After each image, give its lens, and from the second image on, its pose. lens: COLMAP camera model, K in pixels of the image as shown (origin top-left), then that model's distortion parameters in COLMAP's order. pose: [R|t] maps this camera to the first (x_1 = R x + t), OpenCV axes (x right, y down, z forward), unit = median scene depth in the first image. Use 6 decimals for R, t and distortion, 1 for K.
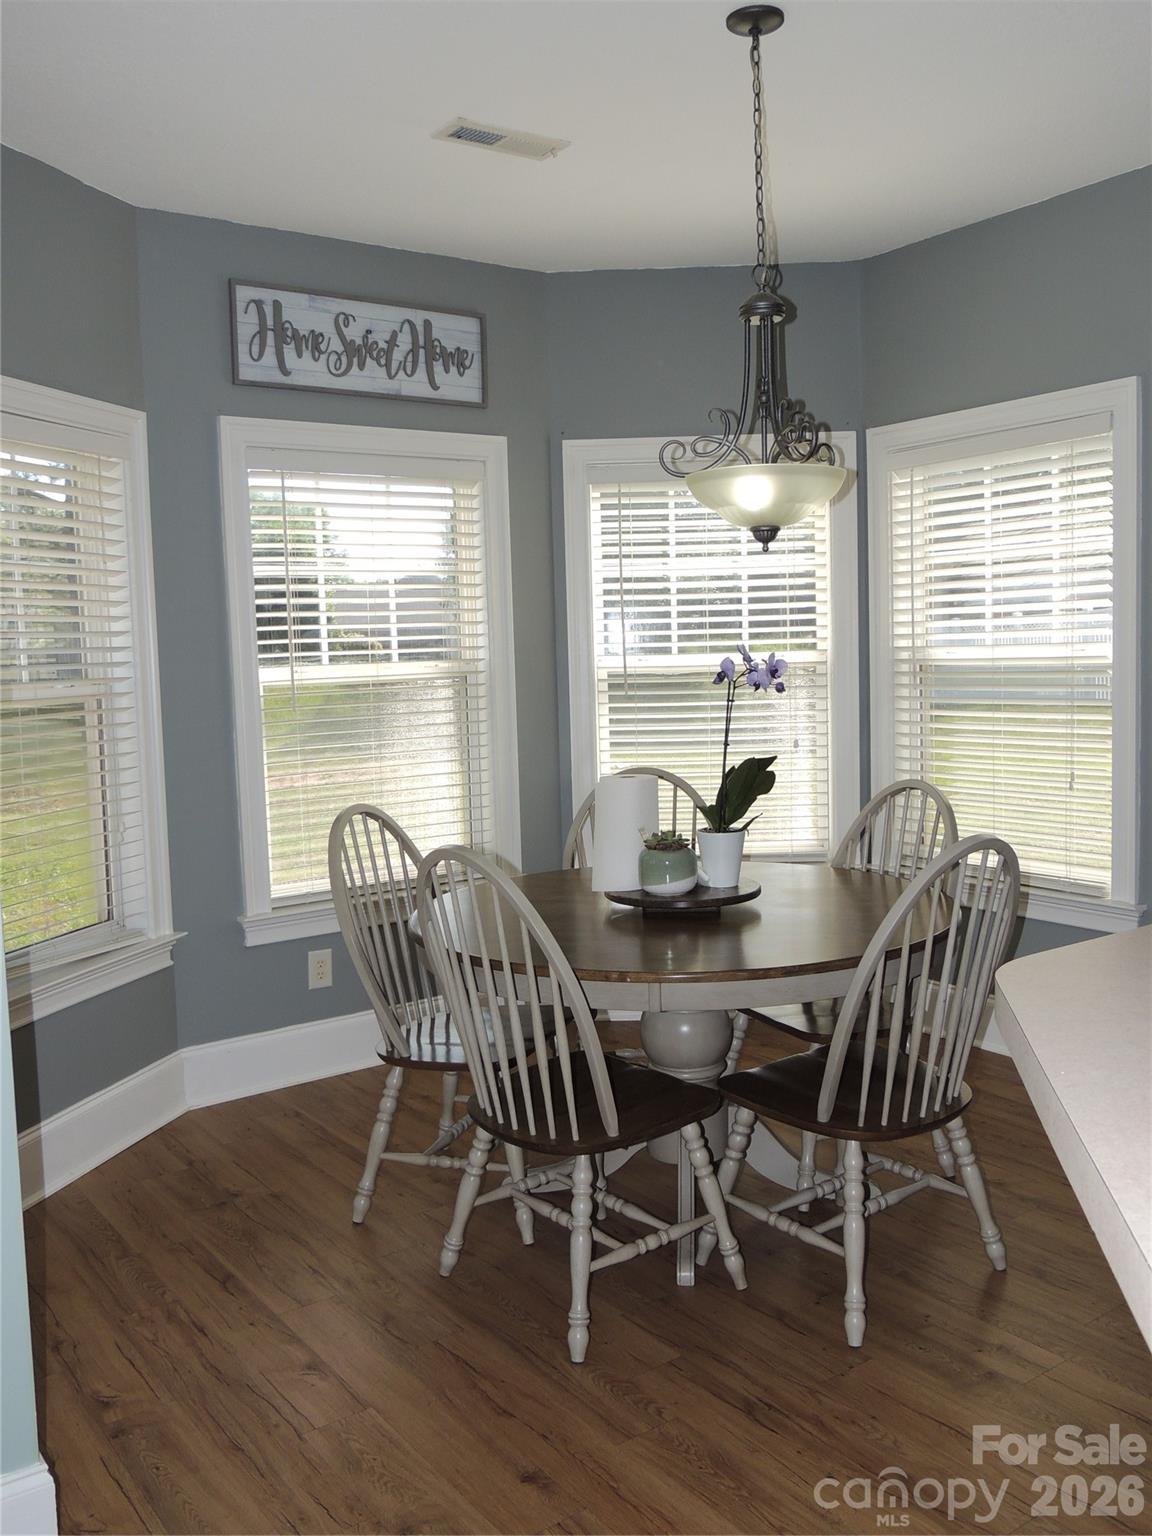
lens RADIAL K [[1322.5, 0, 569.6], [0, 1322.5, 762.3], [0, 0, 1]] dist [-0.012214, -0.008288]
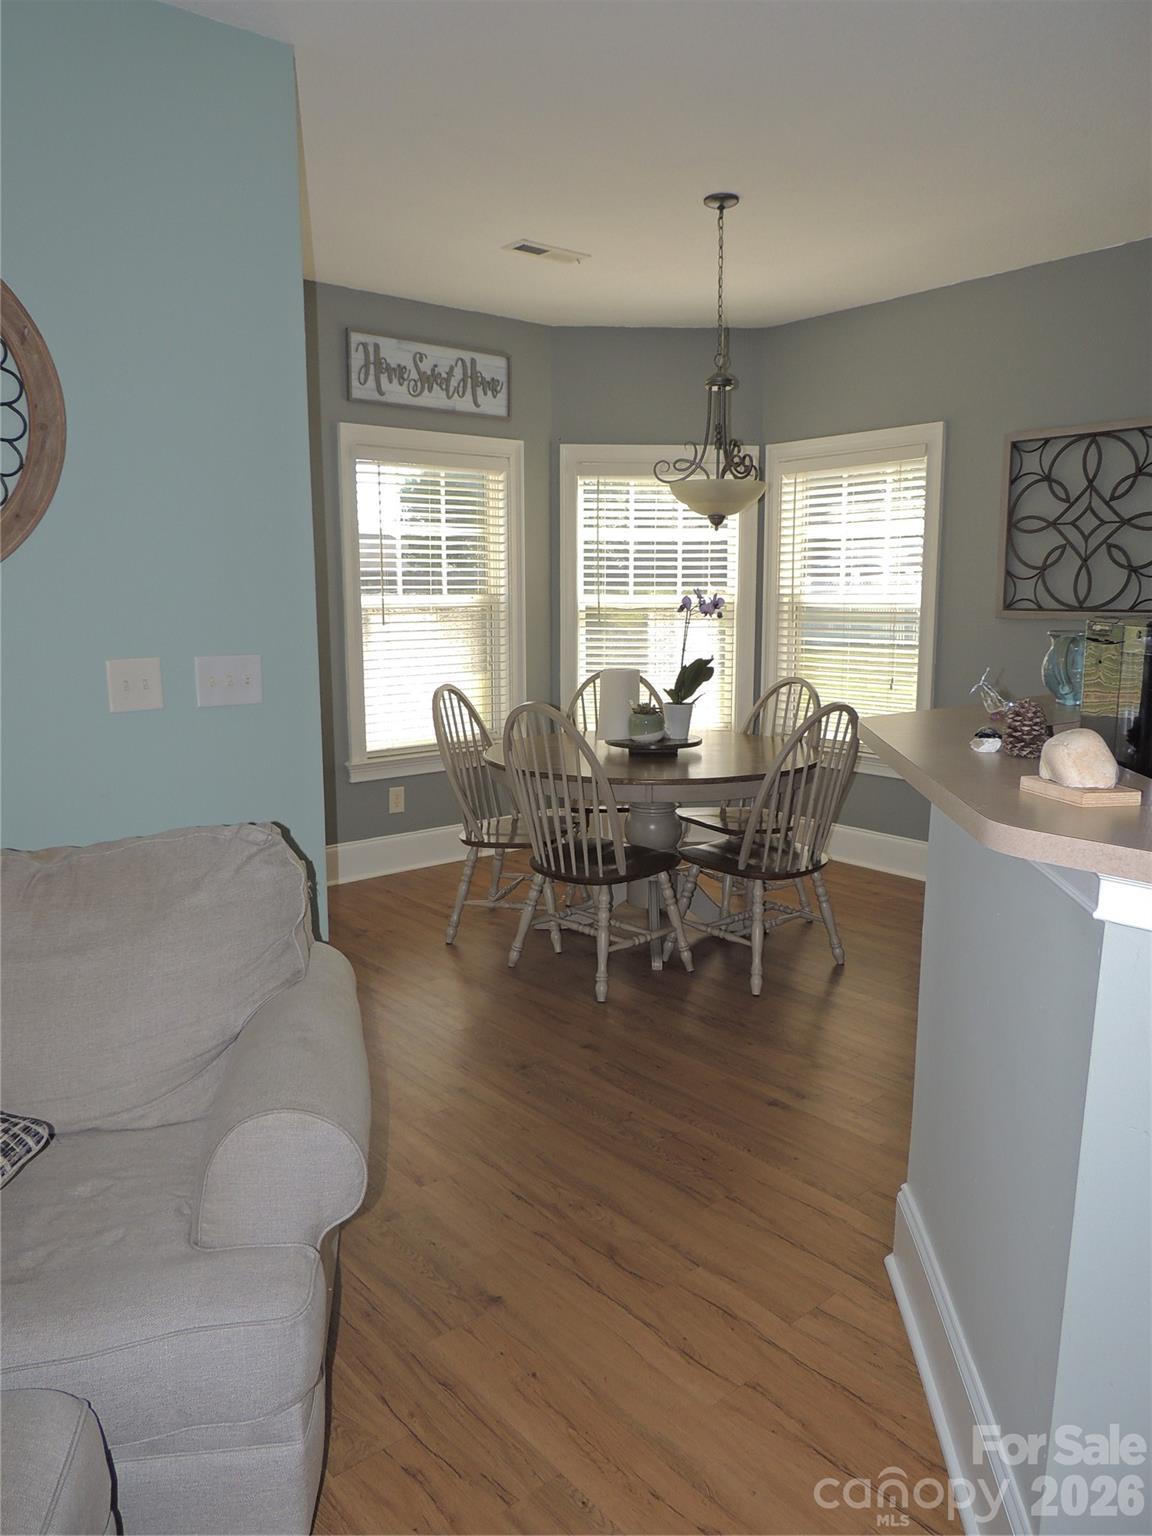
lens RADIAL K [[1081.2, 0, 576.3], [0, 1081.2, 779.2], [0, 0, 1]] dist [-0.041774, 0.026574]
pose [[0.996533, 0.013838, 0.082038, -0.090127], [-0.020694, 0.996308, 0.083321, 0.027750], [-0.080582, -0.084730, 0.993140, -0.237303]]
